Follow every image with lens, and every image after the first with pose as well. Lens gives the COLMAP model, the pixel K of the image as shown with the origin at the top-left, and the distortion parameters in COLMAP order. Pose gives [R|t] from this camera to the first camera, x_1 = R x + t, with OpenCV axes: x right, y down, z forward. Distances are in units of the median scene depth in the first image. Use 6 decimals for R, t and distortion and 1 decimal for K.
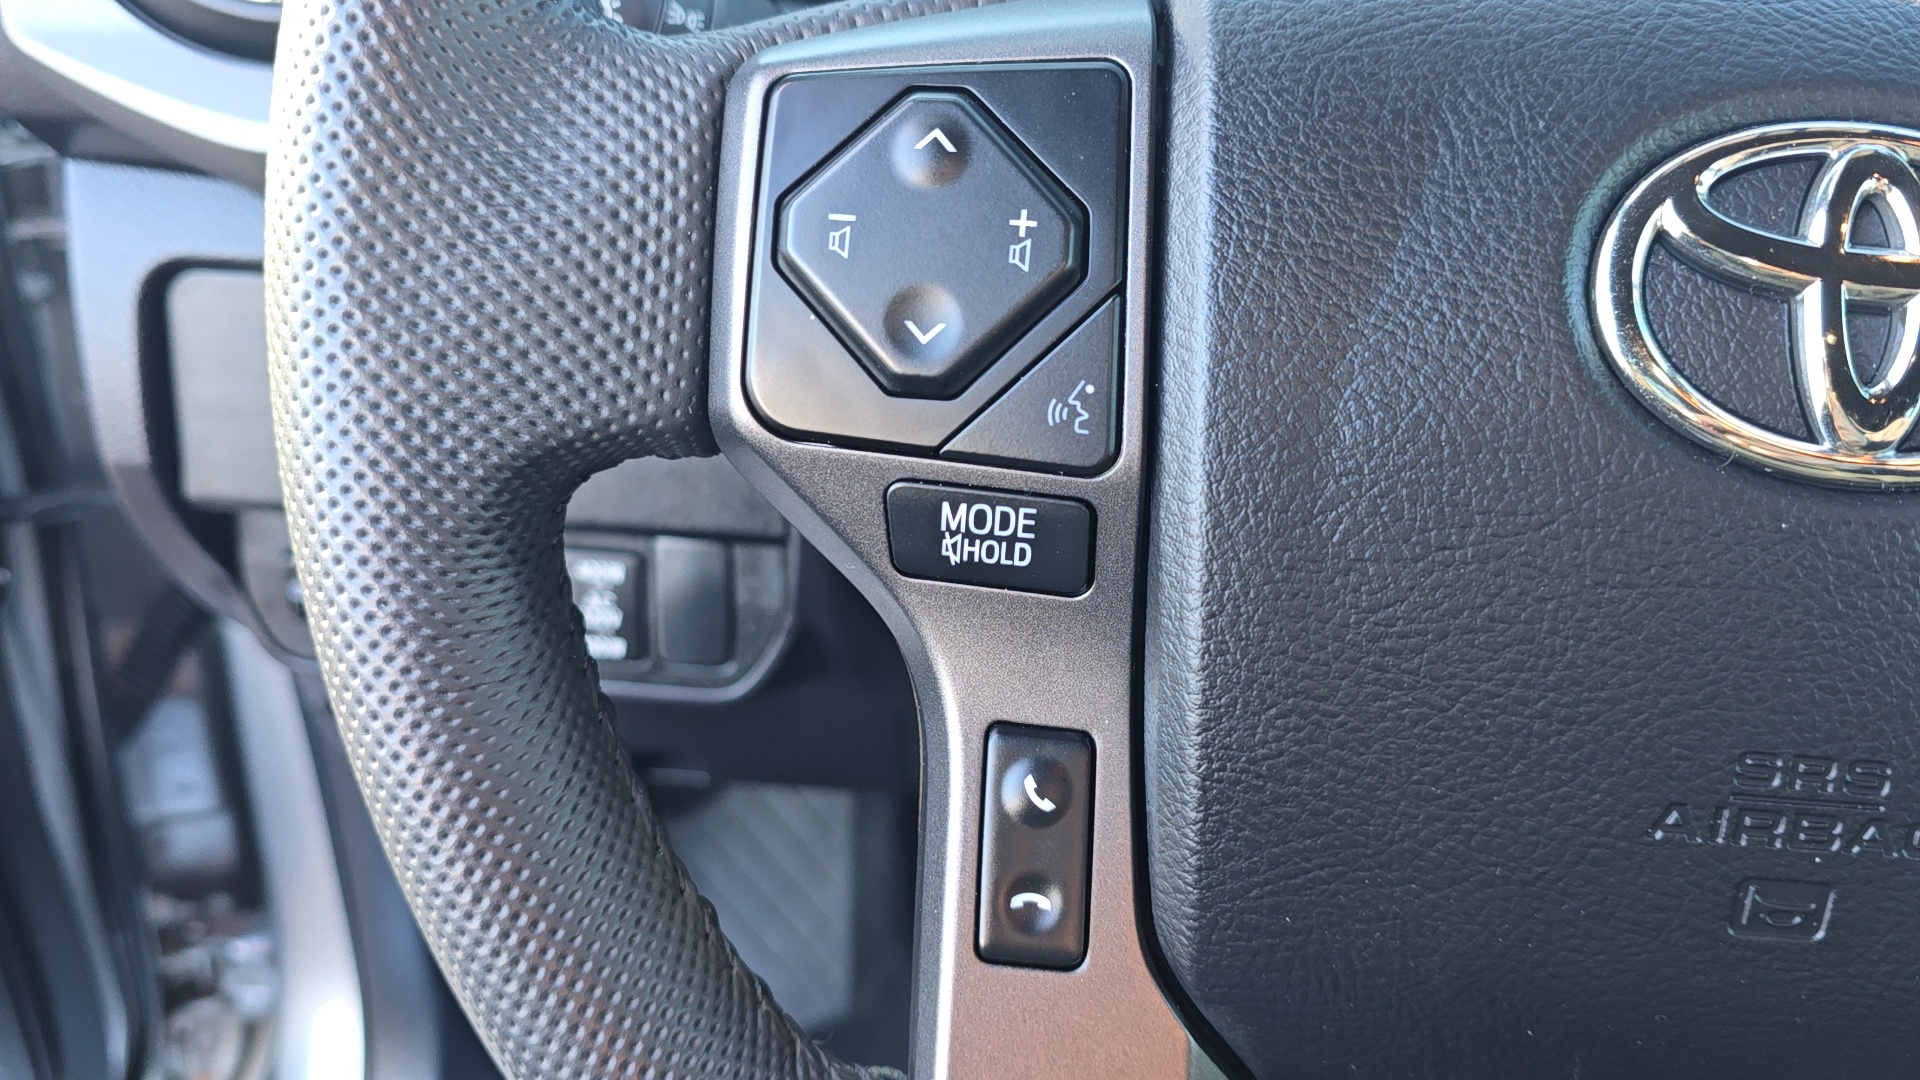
lens RADIAL K [[1668.7, 0, 965.5], [0, 1668.7, 540.9], [0, 0, 1]] dist [-0.014493, -0.005338]
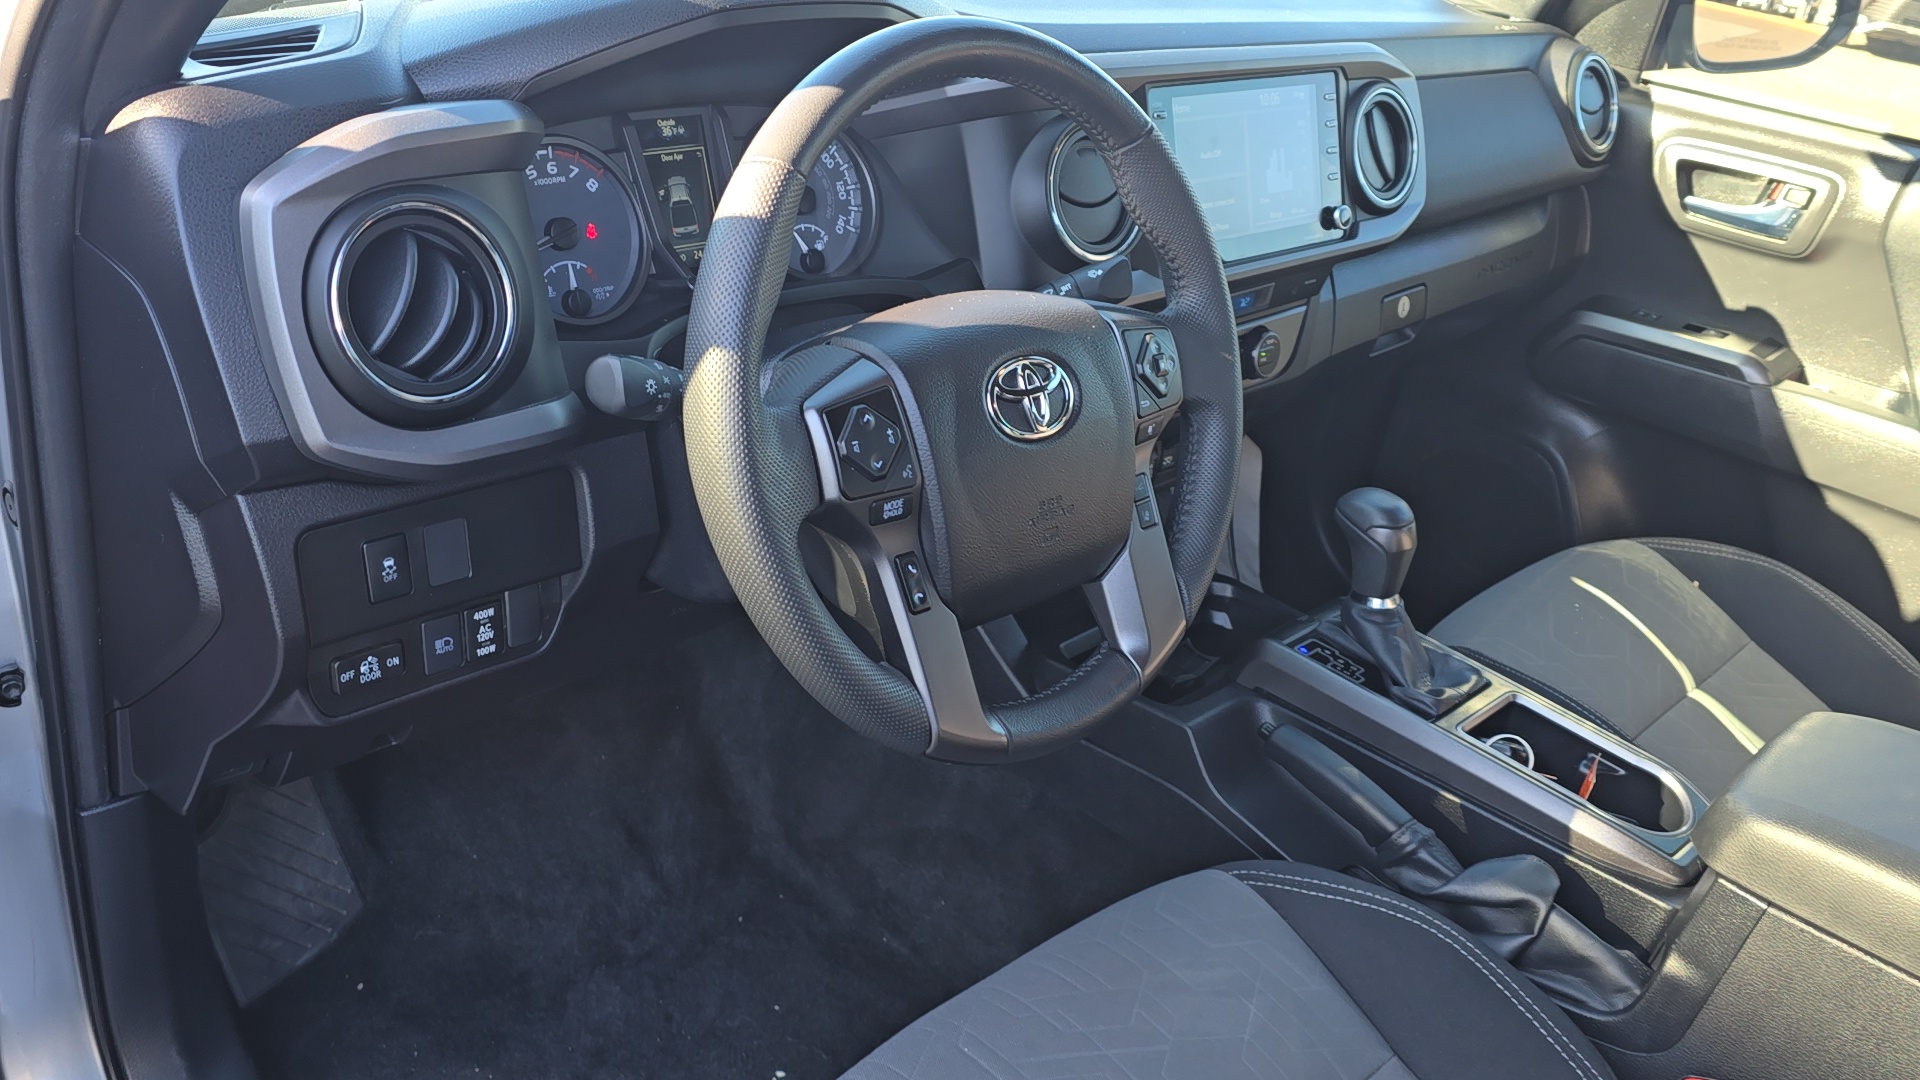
lens RADIAL K [[1592.2, 0, 968.3], [0, 1592.2, 530.4], [0, 0, 1]] dist [-0.001275, 0.008628]
pose [[0.677756, -0.311471, 0.666057, -2.315618], [0.272667, 0.947726, 0.165733, -0.514867], [-0.682861, 0.069285, 0.727255, -1.795531]]
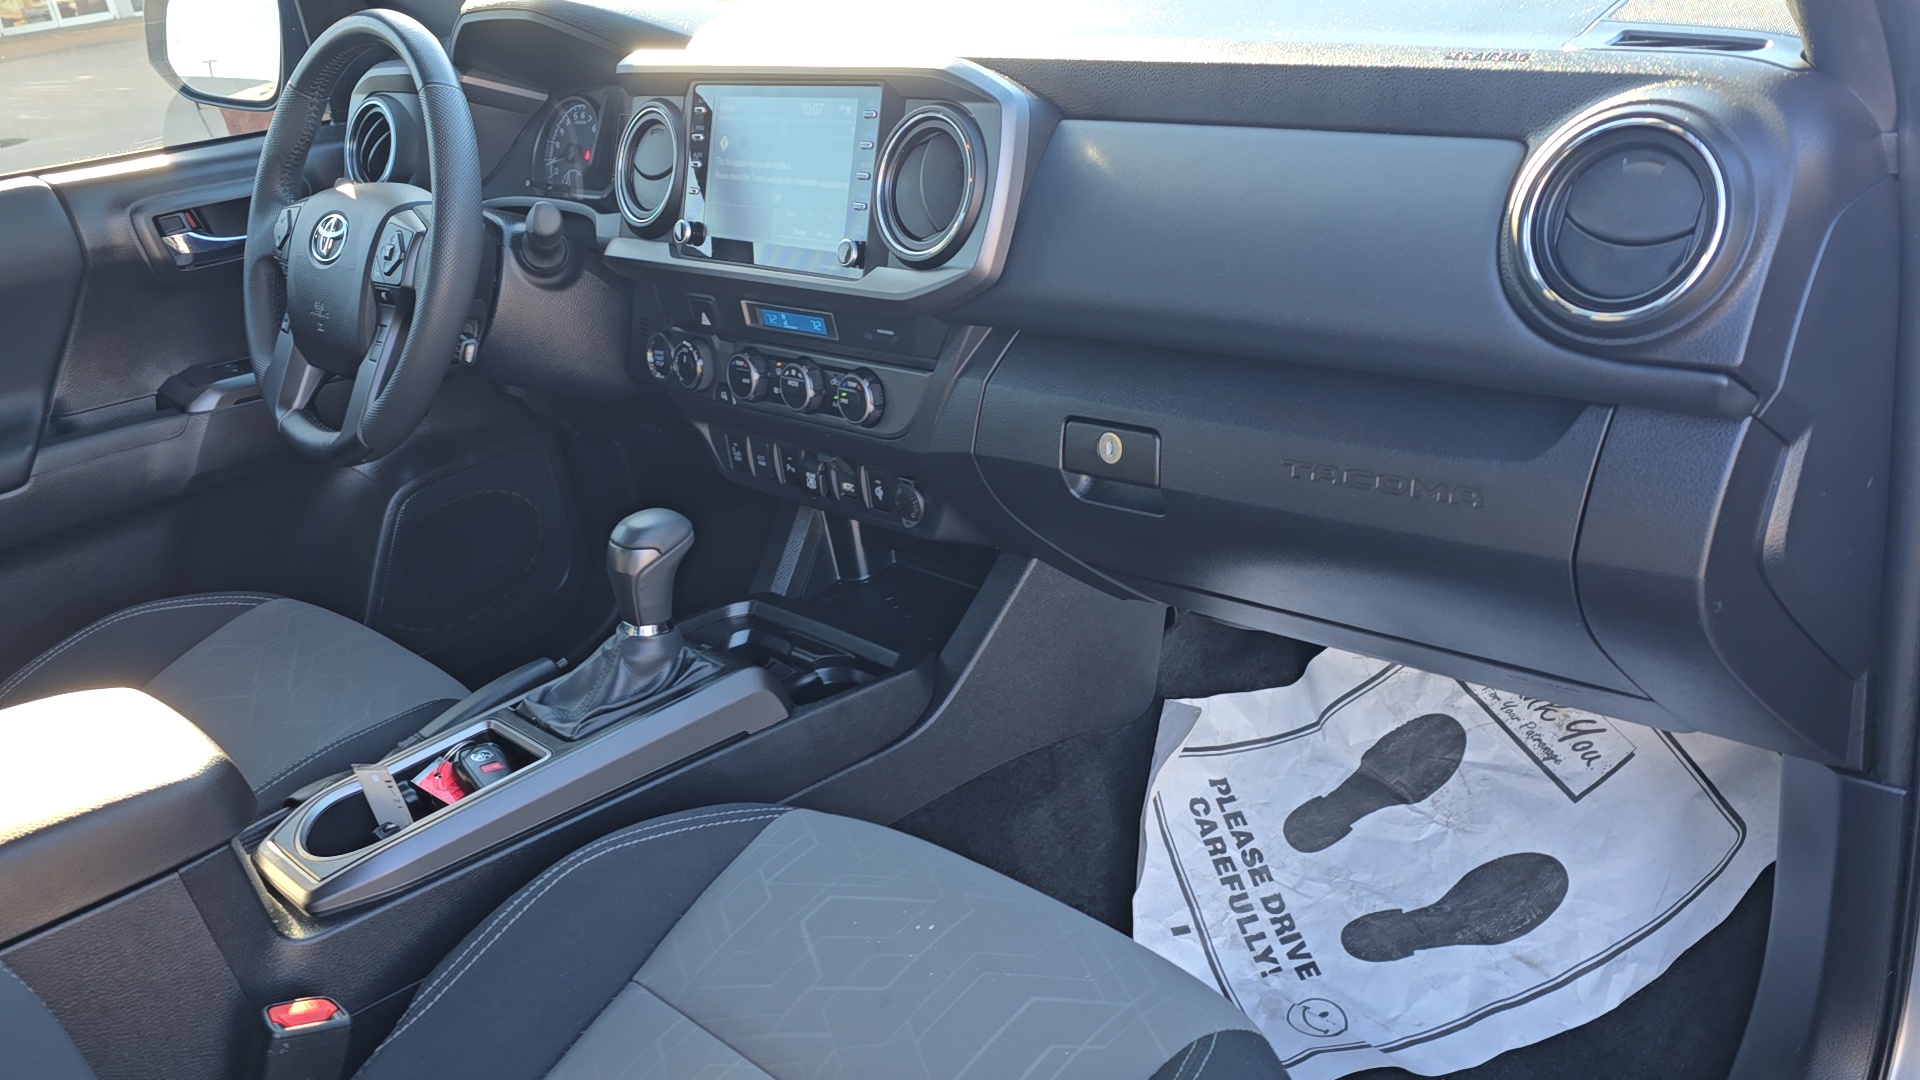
lens RADIAL K [[1592.2, 0, 968.3], [0, 1592.2, 530.4], [0, 0, 1]] dist [-0.001275, 0.008628]
pose [[0.716876, 0.133576, -0.684286, 6.806488], [-0.188848, 0.981987, -0.006153, 0.569663], [0.671138, 0.133637, 0.729188, -1.848902]]
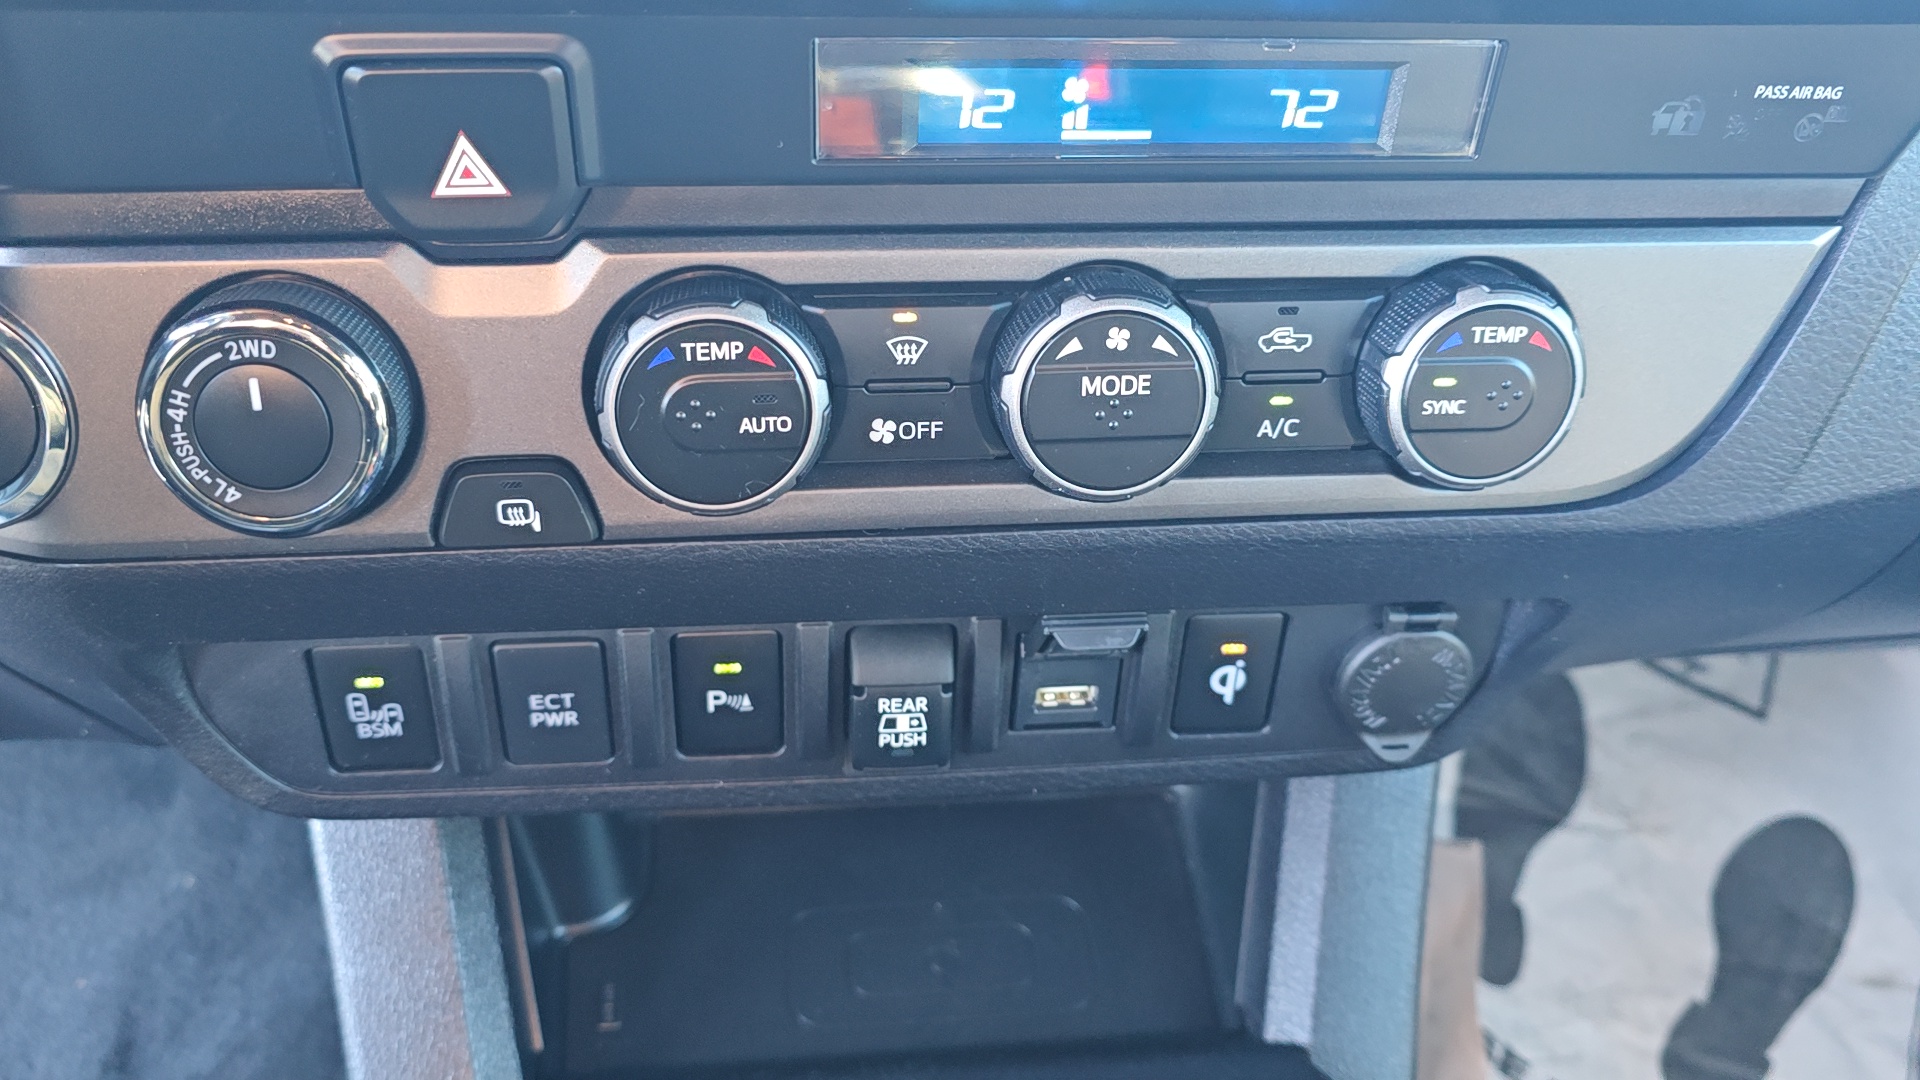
lens RADIAL K [[1668.7, 0, 965.5], [0, 1668.7, 540.9], [0, 0, 1]] dist [-0.014493, -0.005338]
pose [[0.986611, -0.093941, 0.133318, 2.099603], [0.081019, 0.991758, 0.099260, 0.119133], [-0.141544, -0.087130, 0.986090, 0.471469]]
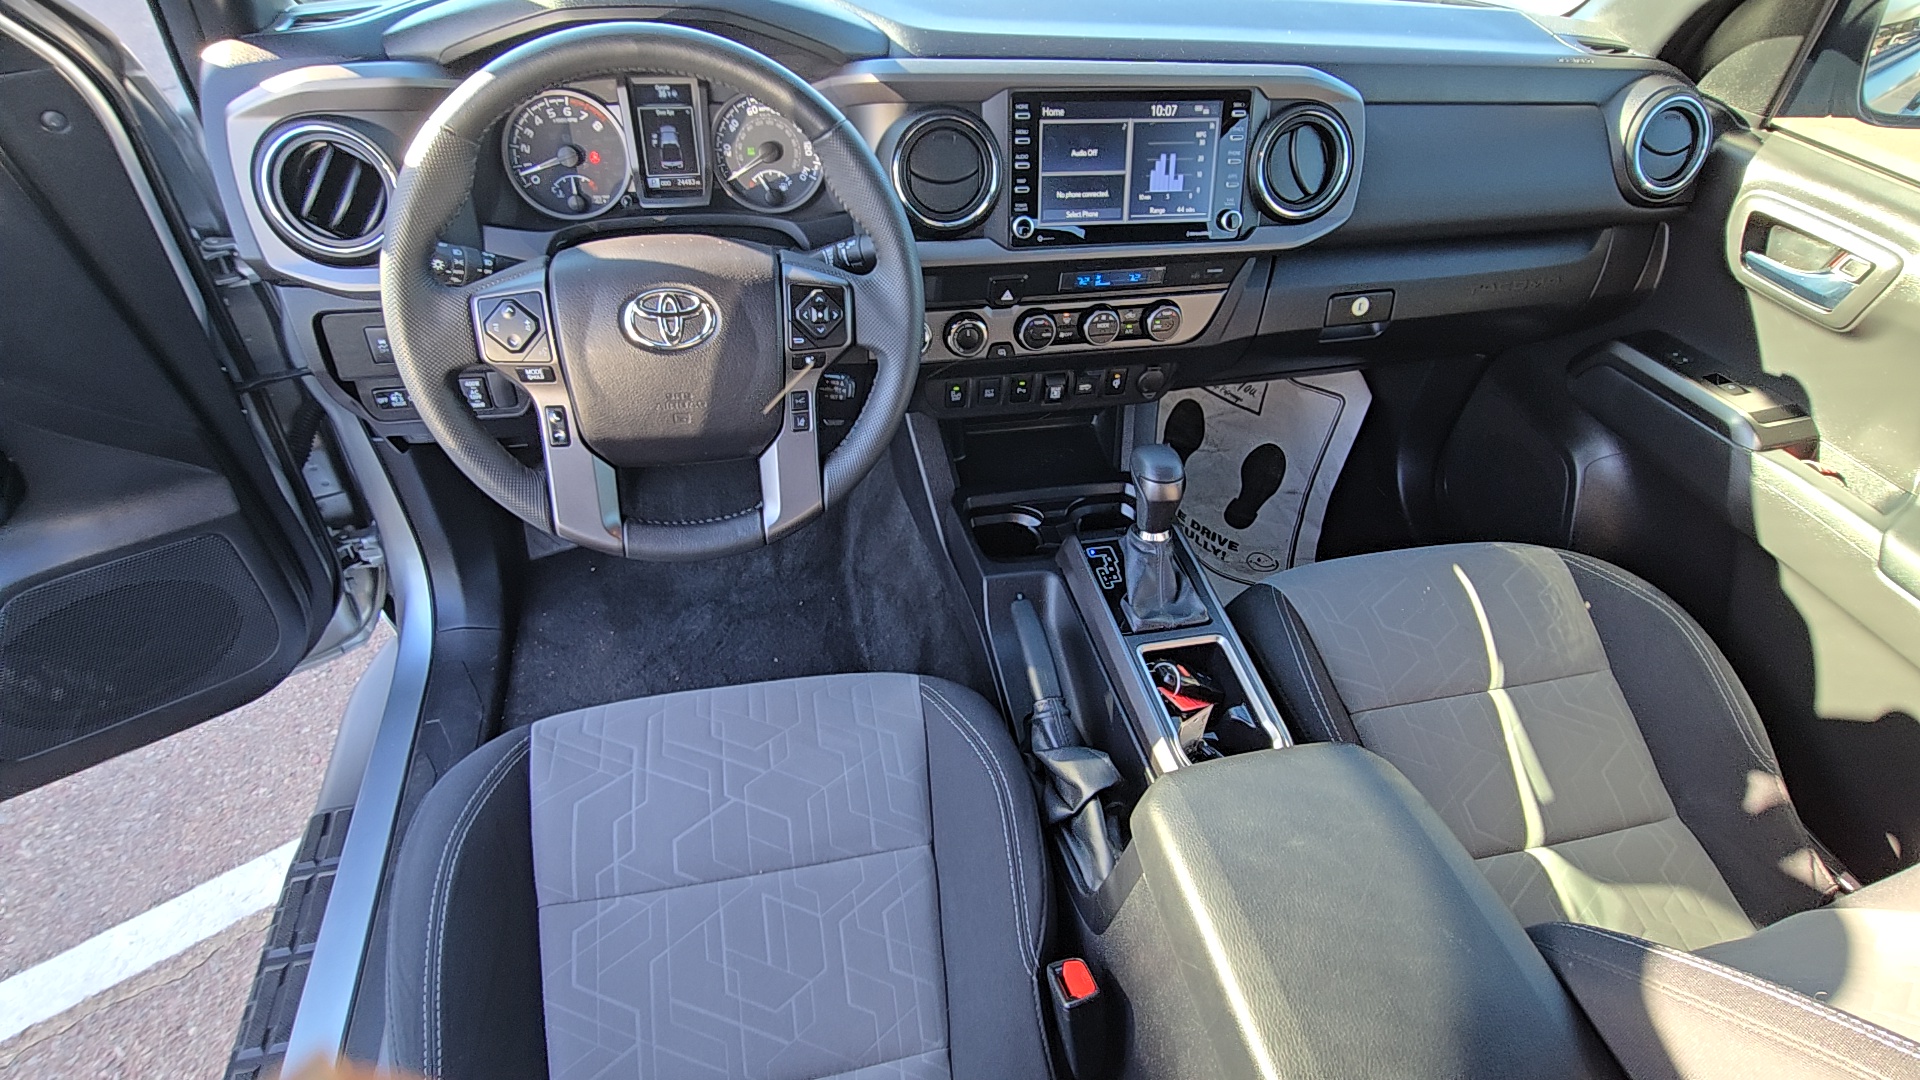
lens RADIAL K [[987.0, 0, 968.9], [0, 987.0, 543.4], [0, 0, 1]] dist [0.003915, 0.001582]
pose [[0.965174, -0.170953, 0.198028, 0.683629], [0.118480, 0.960518, 0.251728, -0.124941], [-0.233243, -0.219499, 0.947321, -2.741241]]
